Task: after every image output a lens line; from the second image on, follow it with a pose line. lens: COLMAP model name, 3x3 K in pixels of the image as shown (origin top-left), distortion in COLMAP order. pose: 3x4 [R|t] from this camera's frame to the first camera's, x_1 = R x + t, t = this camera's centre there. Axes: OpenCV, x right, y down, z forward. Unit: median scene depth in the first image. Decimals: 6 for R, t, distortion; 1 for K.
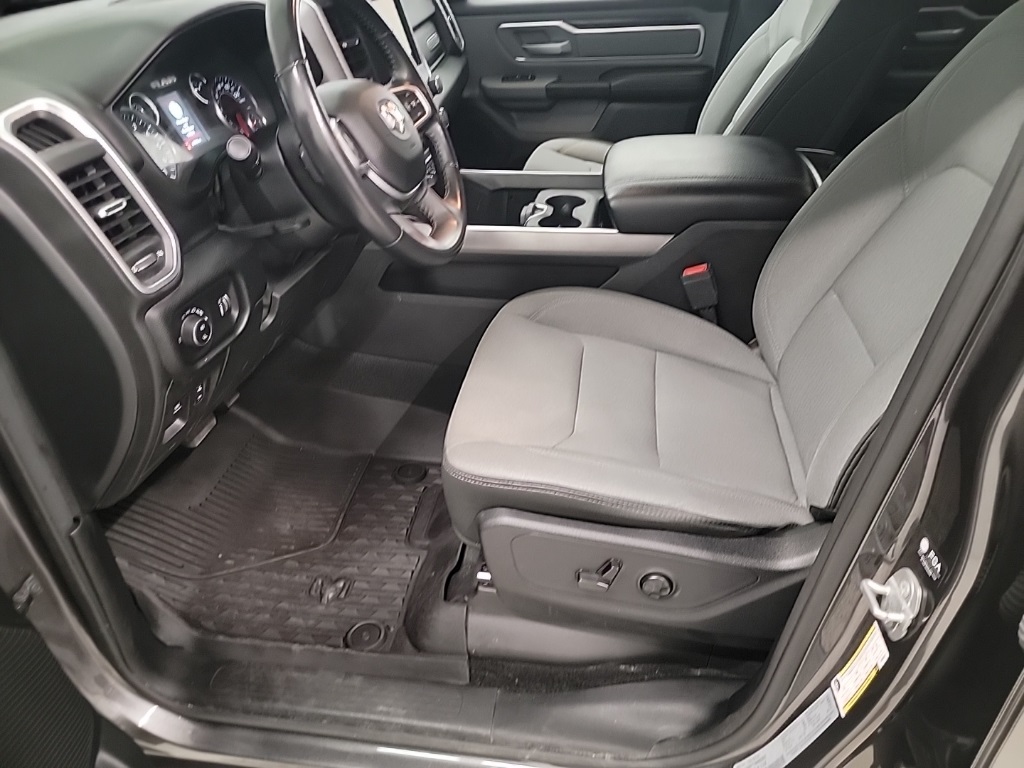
lens RADIAL K [[710.6, 0, 512.0], [0, 710.6, 384.0], [0, 0, 1]] dist [0.081496, -0.062720]
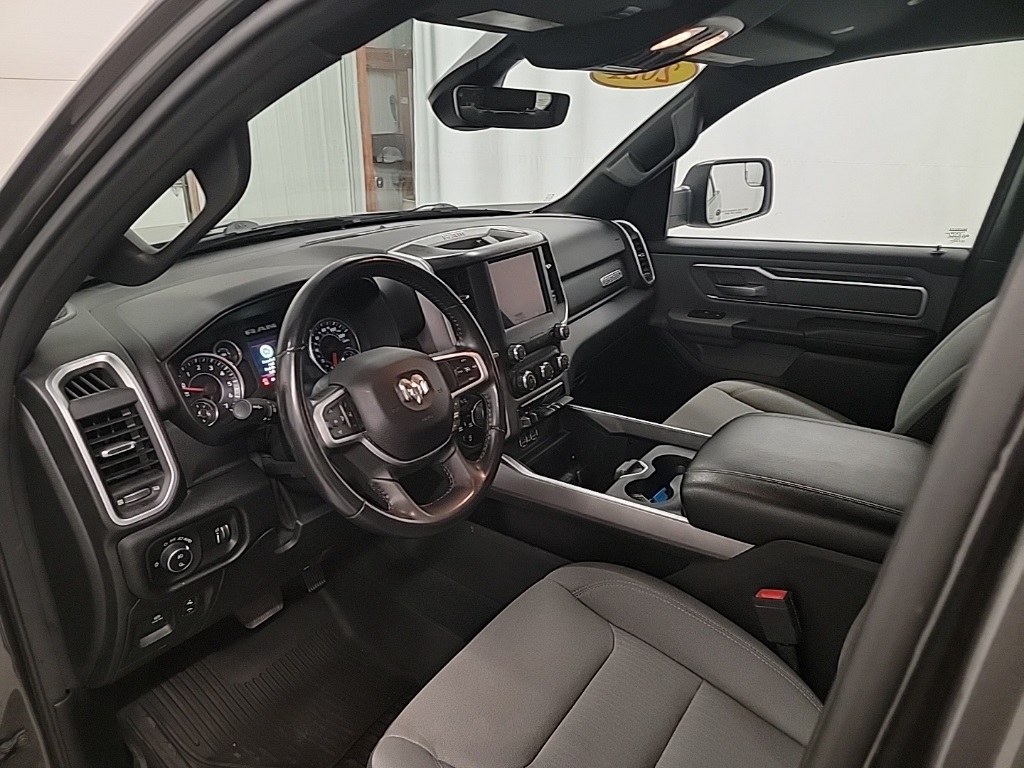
lens RADIAL K [[710.6, 0, 512.0], [0, 710.6, 384.0], [0, 0, 1]] dist [0.081496, -0.062720]
pose [[0.901099, 0.164558, -0.401174, 0.325354], [-0.245323, 0.956356, -0.158746, -0.216117], [0.357542, 0.241464, 0.902141, 0.102271]]
